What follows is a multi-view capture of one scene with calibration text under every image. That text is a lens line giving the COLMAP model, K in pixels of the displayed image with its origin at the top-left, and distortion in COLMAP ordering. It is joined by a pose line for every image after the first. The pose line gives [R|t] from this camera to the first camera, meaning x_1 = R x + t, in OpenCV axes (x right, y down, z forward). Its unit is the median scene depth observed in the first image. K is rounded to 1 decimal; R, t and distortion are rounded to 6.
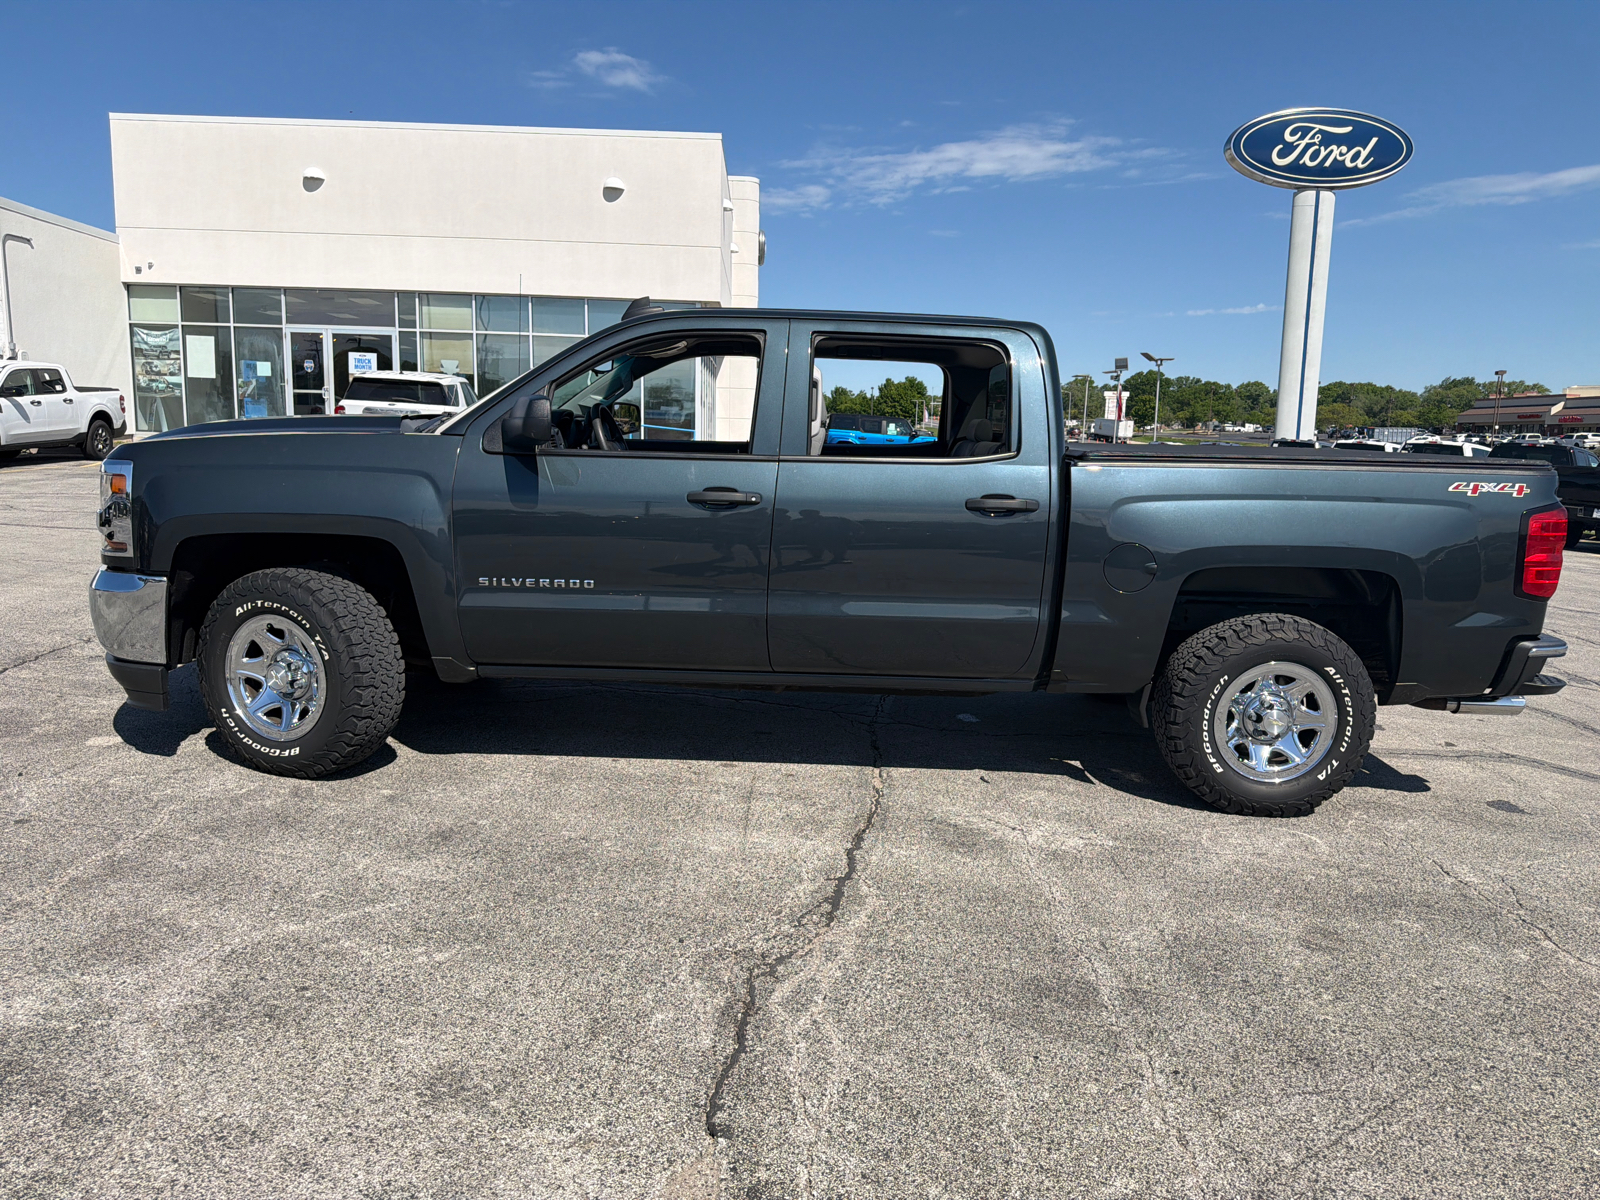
lens RADIAL K [[1140.7, 0, 790.9], [0, 1140.7, 607.3], [0, 0, 1]] dist [0.009446, -0.006057]
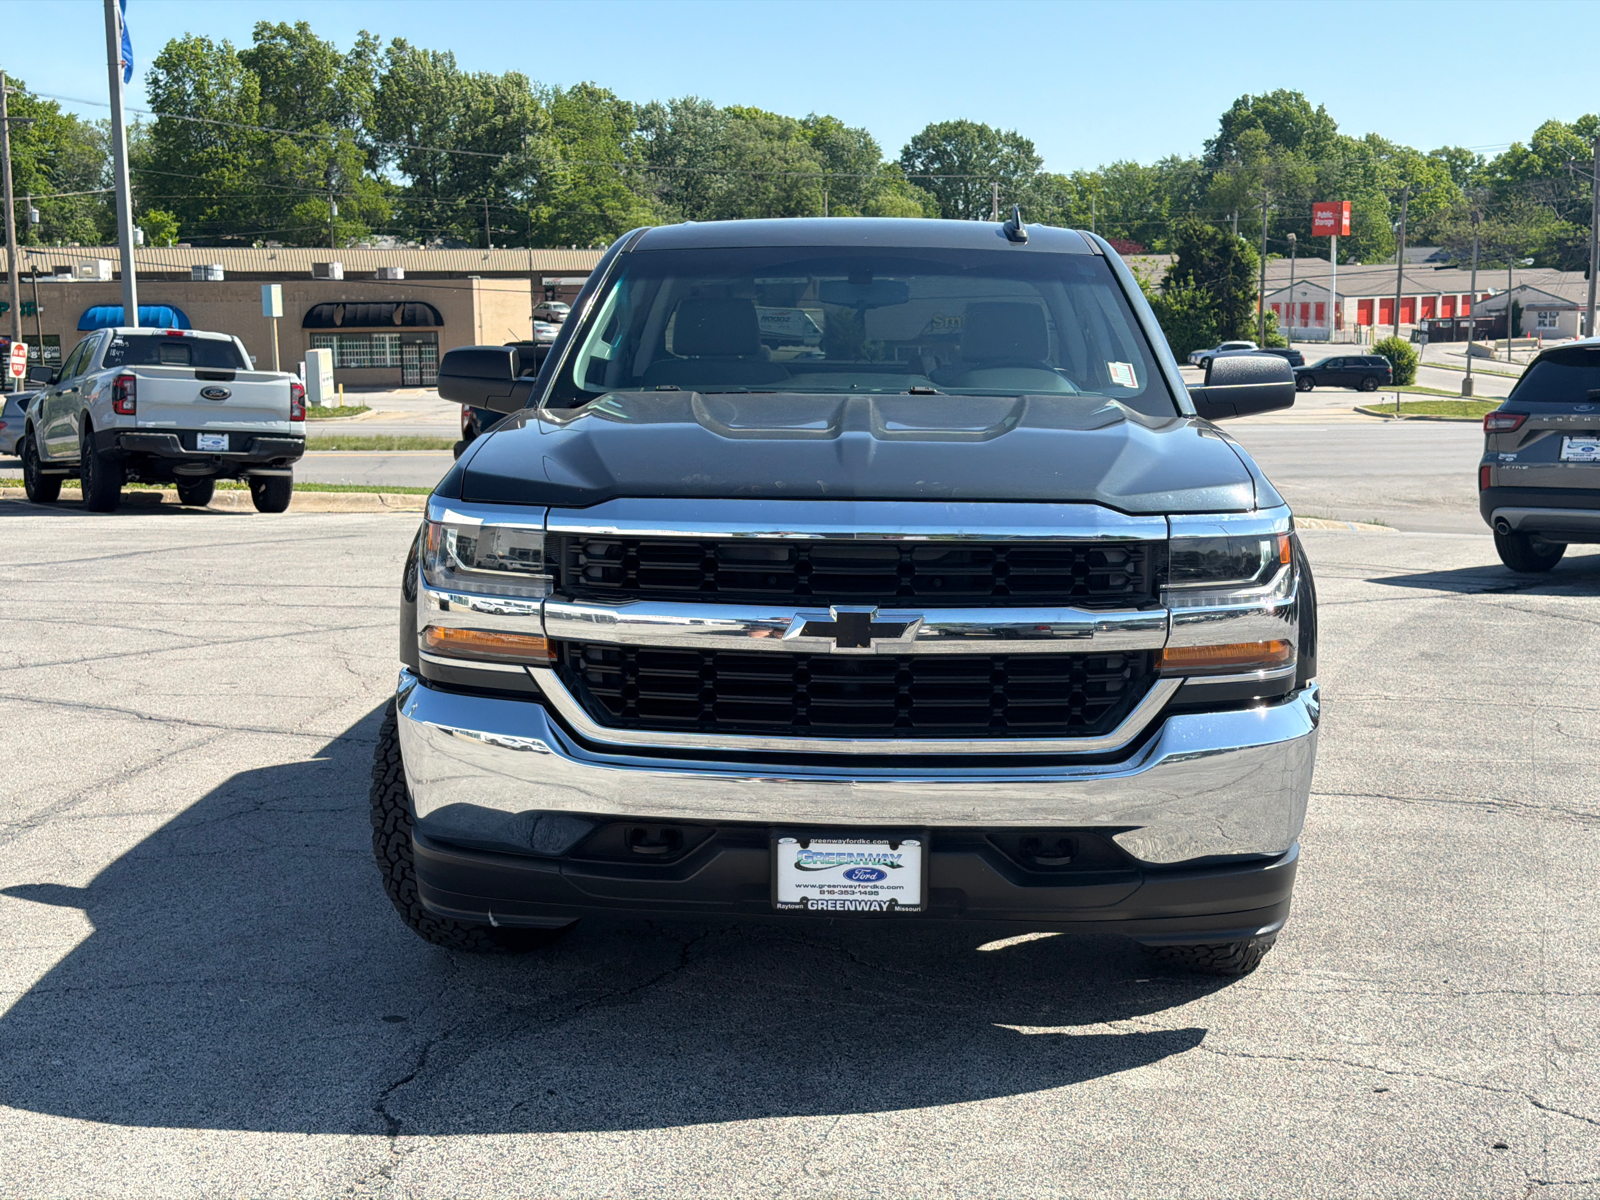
lens RADIAL K [[2267.1, 0, 785.7], [0, 2267.1, 568.0], [0, 0, 1]] dist [0.124718, 0.000000]
pose [[0.068896, -0.149863, 0.986303, -0.194026], [0.164484, 0.976829, 0.136934, -0.032919], [-0.983971, 0.152797, 0.091949, 0.127259]]
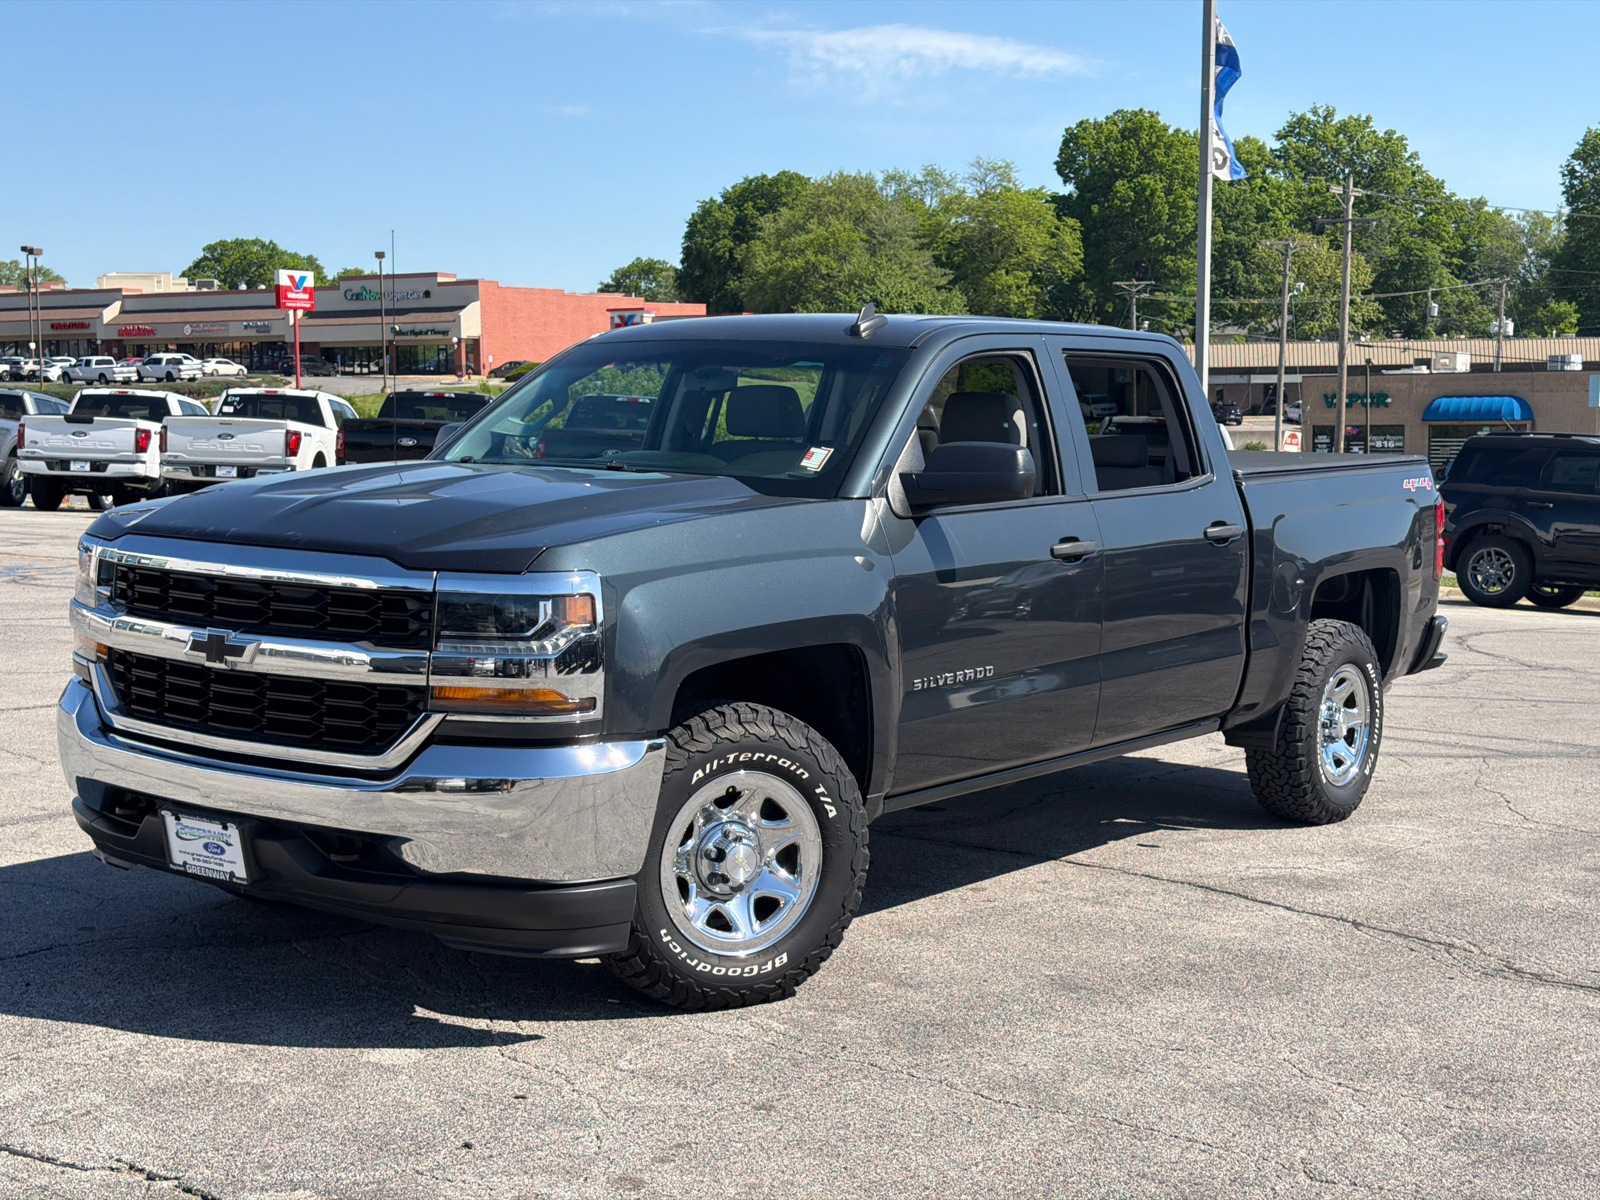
lens RADIAL K [[2257.8, 0, 802.9], [0, 2257.8, 593.7], [0, 0, 1]] dist [0.117607, 0.000000]
pose [[0.621080, -0.098535, 0.777528, -0.166726], [0.135596, 0.990614, 0.017226, -0.013332], [-0.771928, 0.094731, 0.628612, 0.010754]]
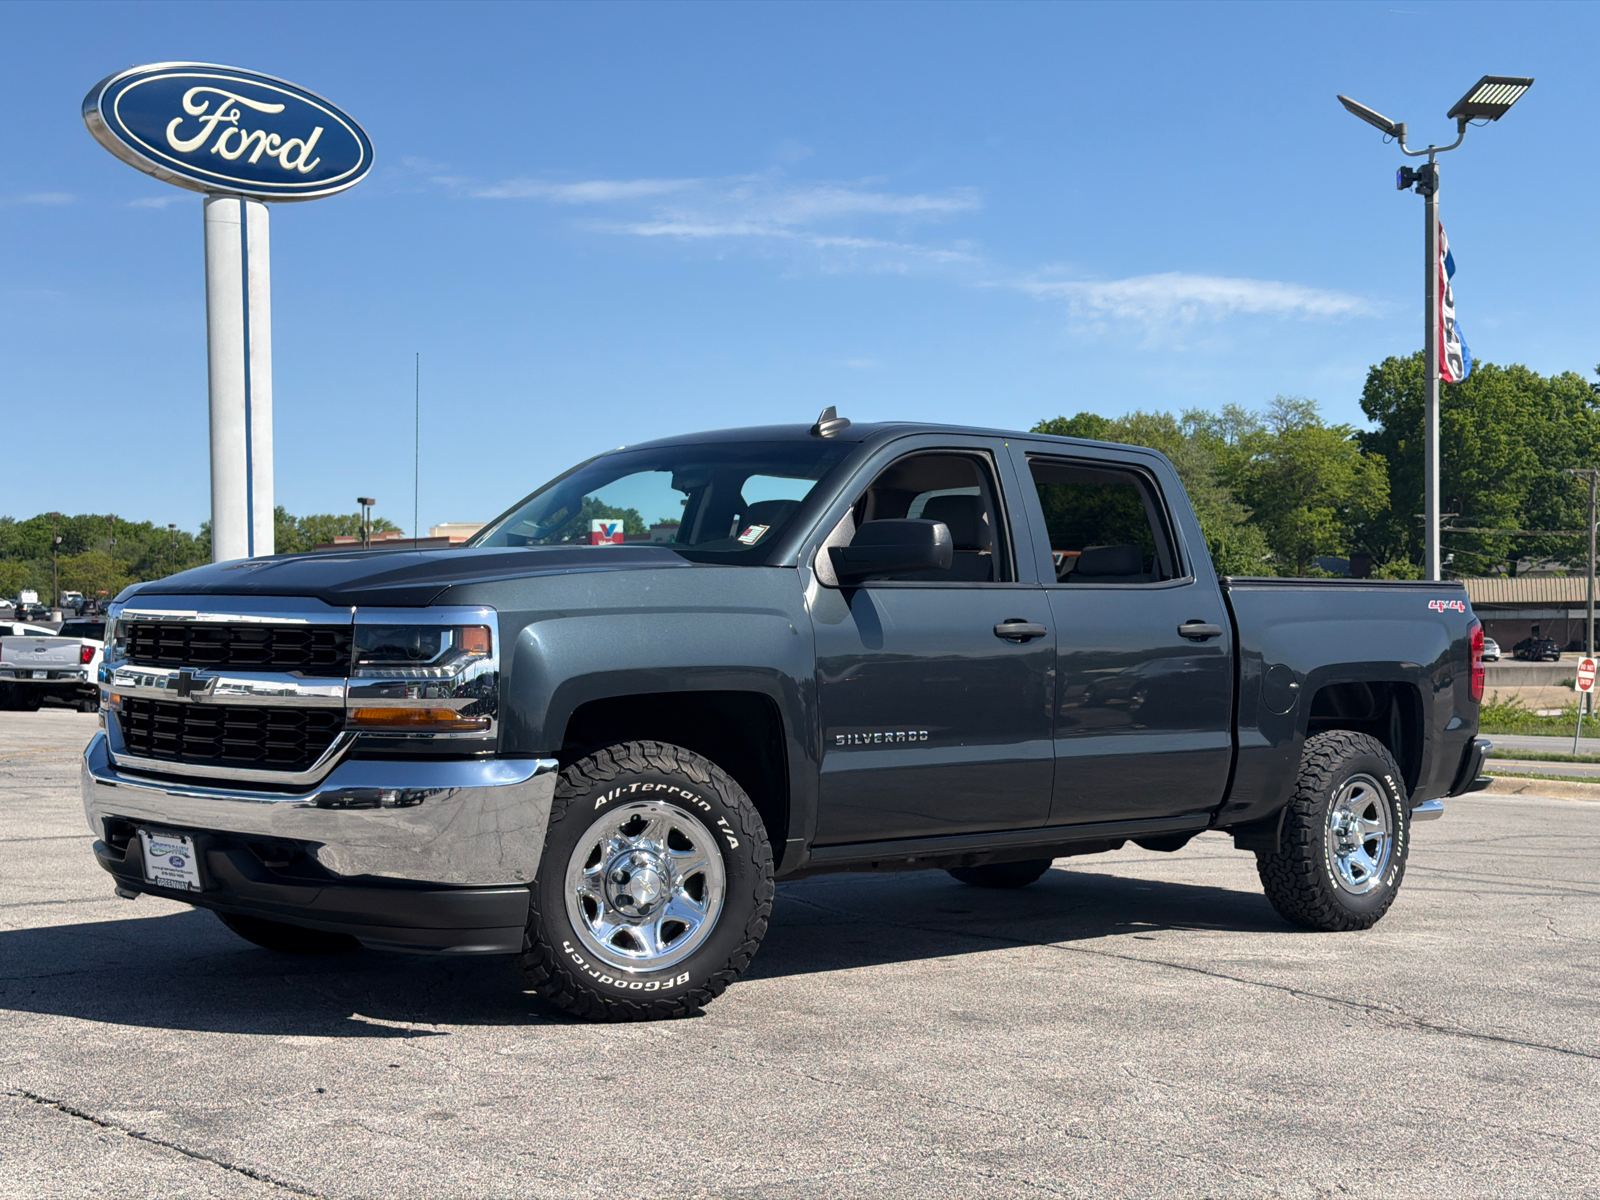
lens RADIAL K [[2257.8, 0, 789.4], [0, 2257.8, 599.1], [0, 0, 1]] dist [0.117607, 0.000000]
pose [[0.726041, -0.019539, 0.687374, -0.158978], [0.126746, 0.986272, -0.105840, 0.005122], [-0.675870, 0.163967, 0.718550, -0.019438]]
